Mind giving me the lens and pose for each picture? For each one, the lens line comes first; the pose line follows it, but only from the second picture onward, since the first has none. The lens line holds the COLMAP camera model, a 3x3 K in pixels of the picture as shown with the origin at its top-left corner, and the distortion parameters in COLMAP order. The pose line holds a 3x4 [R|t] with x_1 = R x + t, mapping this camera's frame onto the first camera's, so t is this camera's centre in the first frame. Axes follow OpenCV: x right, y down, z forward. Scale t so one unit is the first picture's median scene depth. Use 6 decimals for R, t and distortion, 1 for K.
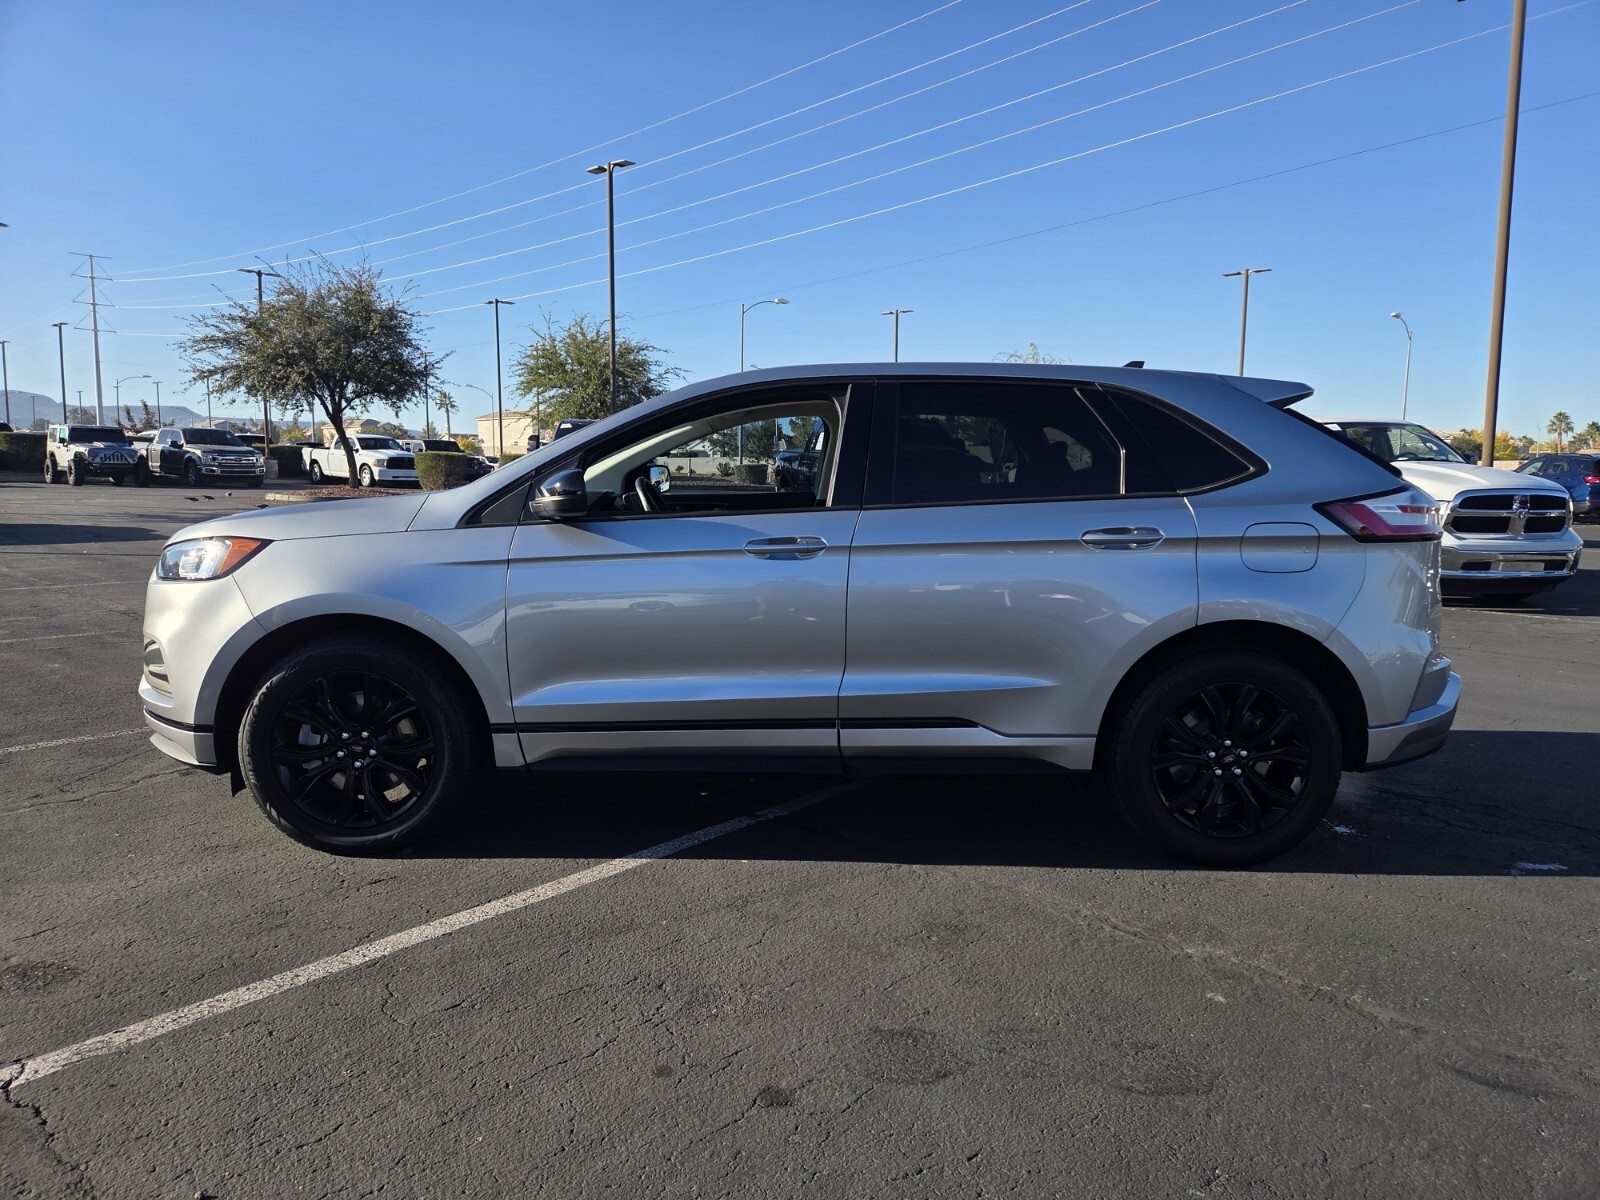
lens RADIAL K [[1078.8, 0, 797.0], [0, 1078.8, 621.1], [0, 0, 1]] dist [0.024228, -0.000634]
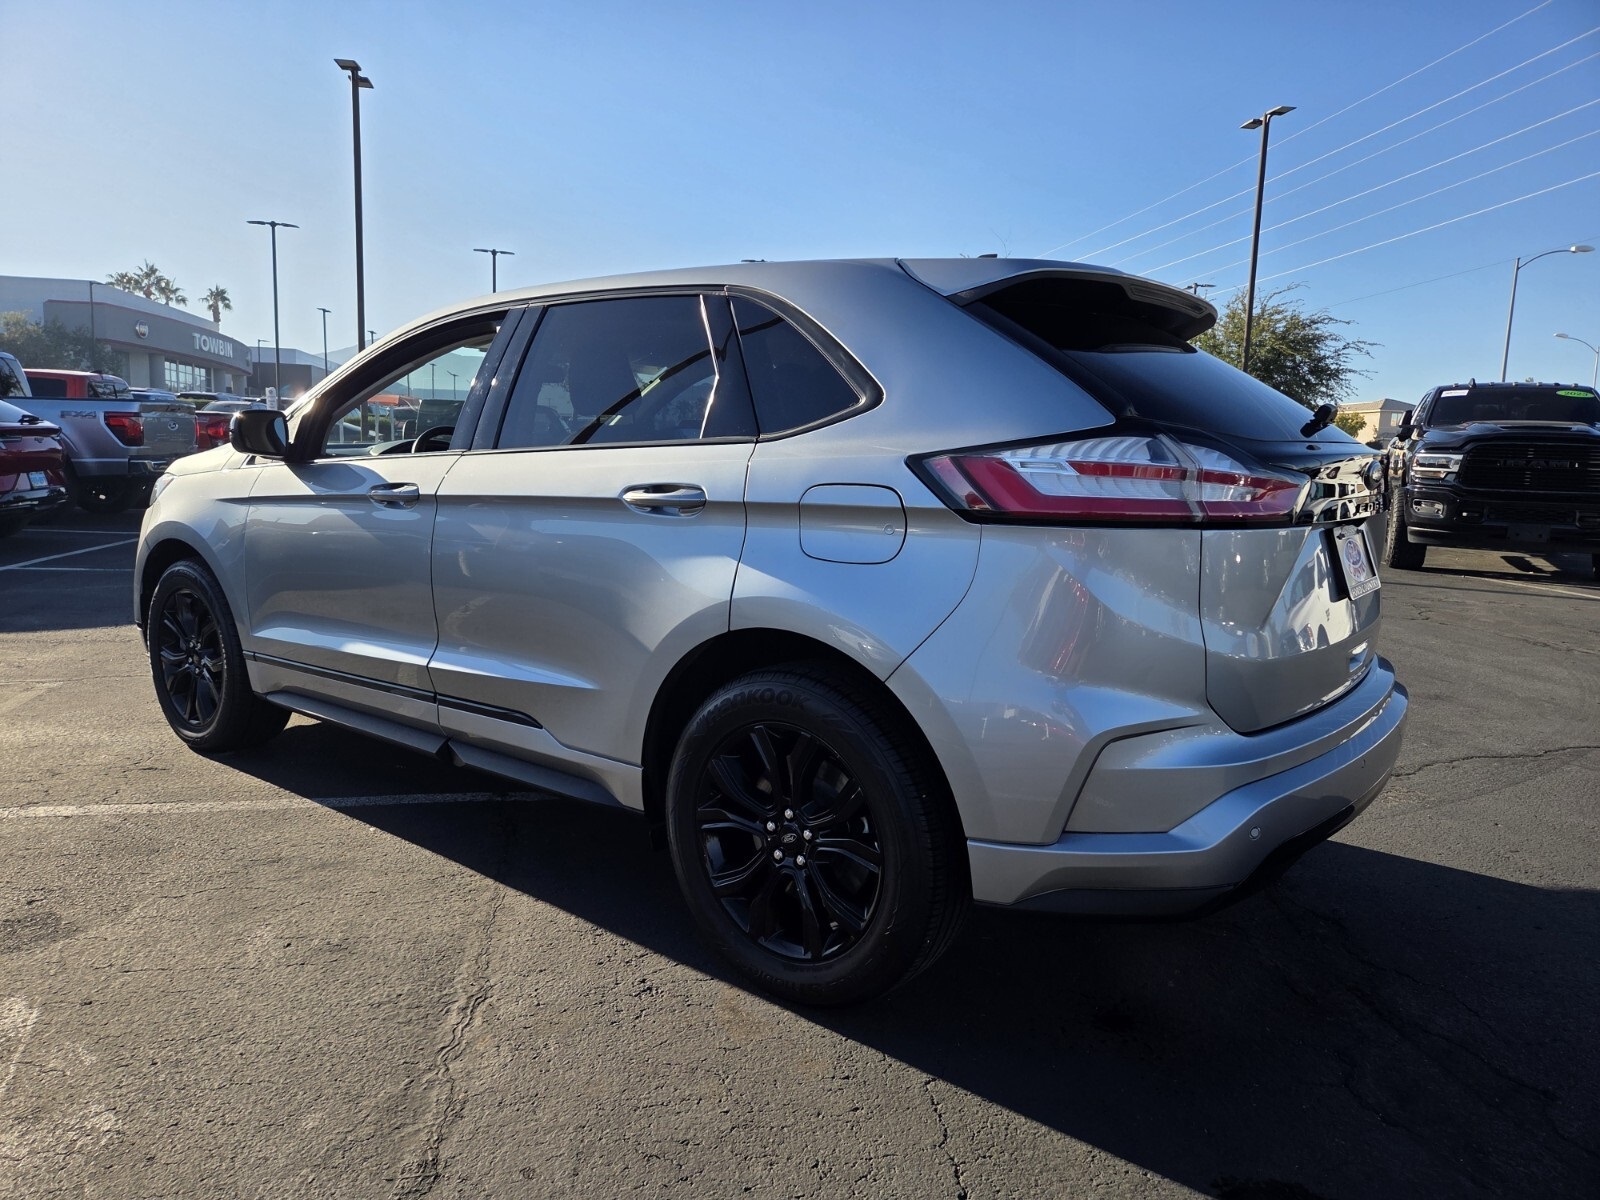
lens RADIAL K [[1078.8, 0, 797.0], [0, 1078.8, 621.1], [0, 0, 1]] dist [0.024228, -0.000634]
pose [[0.778748, 0.105734, -0.618363, 0.809077], [-0.102812, 0.993877, 0.040466, -0.033139], [0.618855, 0.032062, 0.784850, 0.485266]]
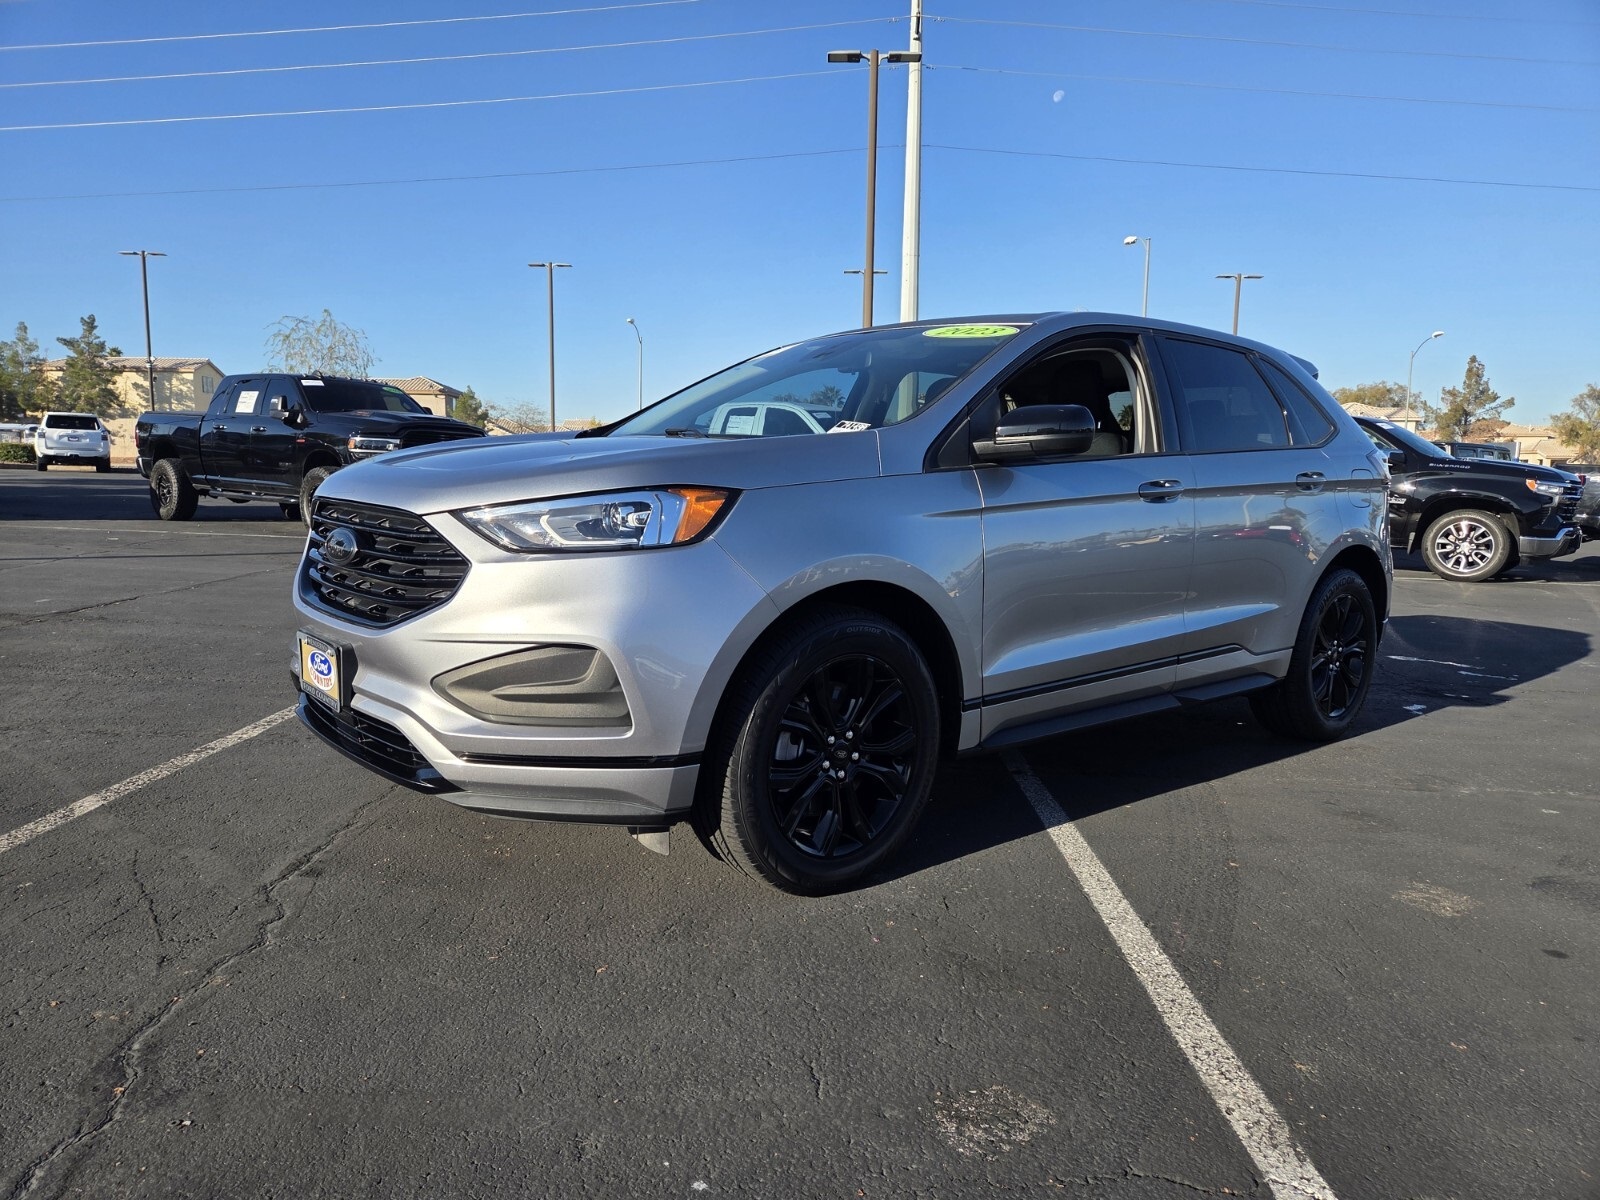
lens RADIAL K [[1078.8, 0, 797.0], [0, 1078.8, 621.1], [0, 0, 1]] dist [0.024228, -0.000634]
pose [[0.763492, -0.079642, 0.640888, -0.907821], [0.071550, 0.996689, 0.038620, -0.009189], [-0.641842, 0.016370, 0.766662, 0.423368]]
